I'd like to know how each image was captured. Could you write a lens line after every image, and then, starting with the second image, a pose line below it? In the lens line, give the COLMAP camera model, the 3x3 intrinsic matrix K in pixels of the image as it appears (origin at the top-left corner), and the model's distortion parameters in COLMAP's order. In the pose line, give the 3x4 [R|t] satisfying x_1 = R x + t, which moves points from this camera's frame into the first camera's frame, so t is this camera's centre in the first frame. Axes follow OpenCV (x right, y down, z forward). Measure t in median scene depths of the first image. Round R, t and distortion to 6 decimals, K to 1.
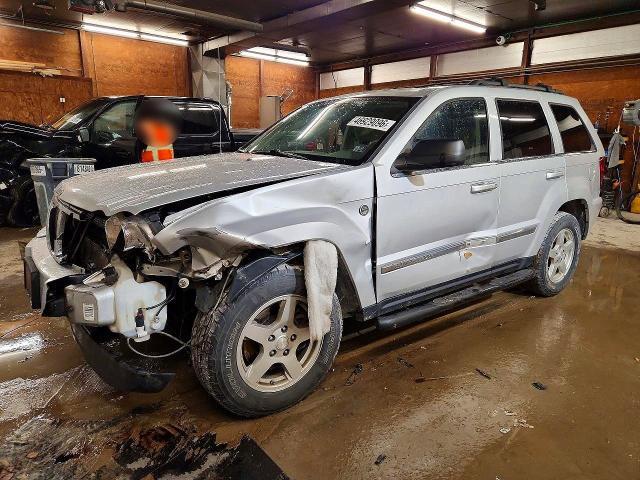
lens RADIAL K [[449.8, 0, 315.7], [0, 449.8, 241.3], [0, 0, 1]] dist [0.055957, 0.001445]
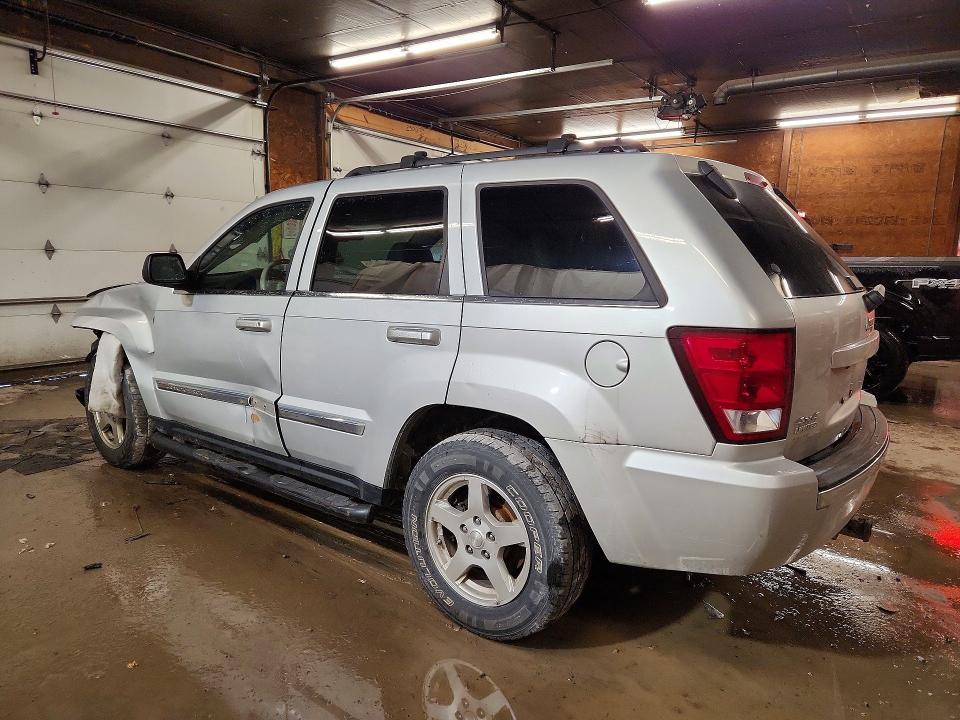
lens RADIAL K [[674.7, 0, 473.6], [0, 674.7, 362.0], [0, 0, 1]] dist [0.055957, 0.001445]
pose [[0.236606, 0.147797, -0.960299, 1.065599], [-0.248008, 0.964809, 0.087385, -0.174580], [0.939420, 0.217486, 0.264935, 0.756016]]
